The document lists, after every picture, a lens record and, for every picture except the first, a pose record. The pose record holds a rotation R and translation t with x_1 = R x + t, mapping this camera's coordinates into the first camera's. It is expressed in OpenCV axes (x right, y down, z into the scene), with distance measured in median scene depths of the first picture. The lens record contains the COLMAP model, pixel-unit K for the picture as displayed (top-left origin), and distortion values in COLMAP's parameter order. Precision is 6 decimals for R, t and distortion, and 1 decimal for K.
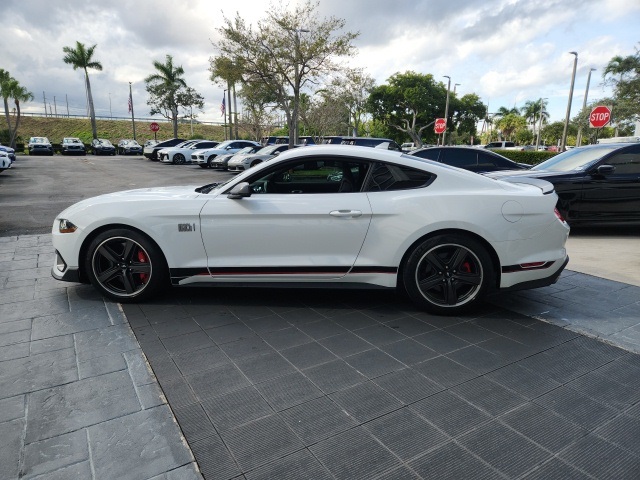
lens RADIAL K [[427.7, 0, 311.8], [0, 427.7, 248.3], [0, 0, 1]] dist [0.066468, -0.050708]
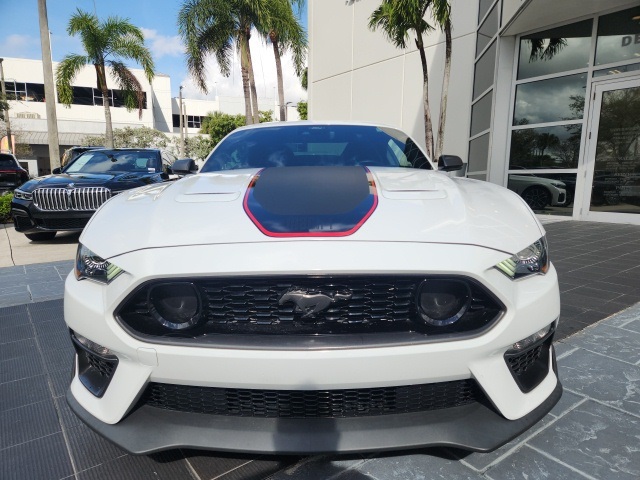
lens RADIAL K [[425.9, 0, 323.2], [0, 425.9, 263.7], [0, 0, 1]] dist [0.020856, -0.001175]
pose [[-0.090377, -0.204897, 0.974602, -0.084389], [0.223639, 0.949439, 0.220345, -0.015663], [-0.970473, 0.237874, -0.039985, 0.109743]]
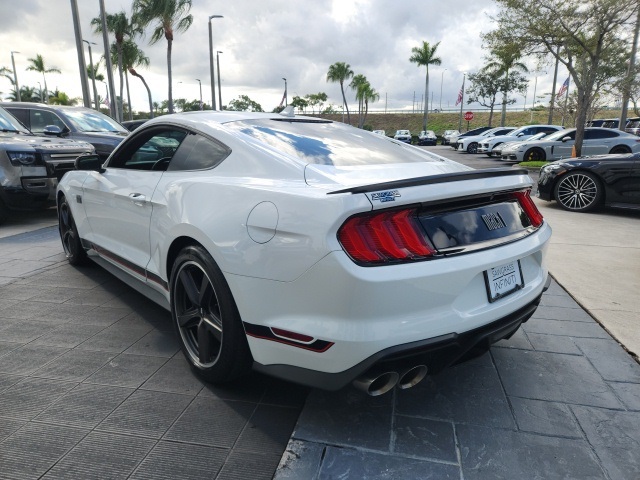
lens RADIAL K [[423.1, 0, 320.0], [0, 423.1, 240.0], [0, 0, 1]] dist [0.069316, -0.063667]
pose [[0.730977, 0.151295, -0.665419, 0.068267], [-0.149172, 0.986957, 0.060533, -0.008432], [0.665898, 0.055014, 0.744011, 0.053807]]
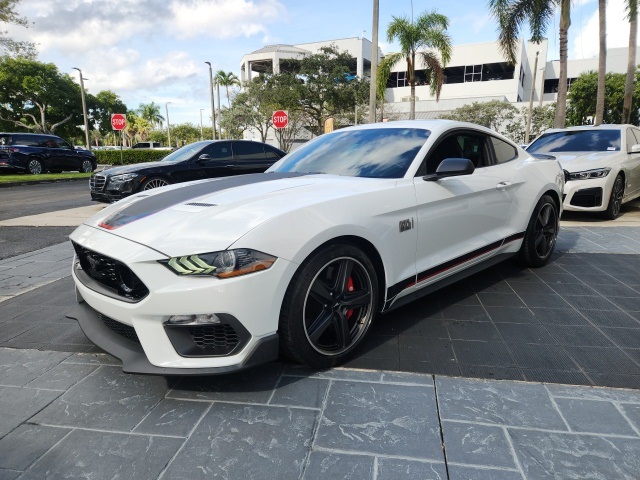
lens RADIAL K [[421.2, 0, 323.2], [0, 421.2, 250.6], [0, 0, 1]] dist [0.073739, -0.061149]
pose [[0.658540, -0.189407, 0.728320, -0.077277], [0.186992, 0.978640, 0.085429, -0.007969], [-0.728944, 0.079931, 0.679891, 0.053086]]
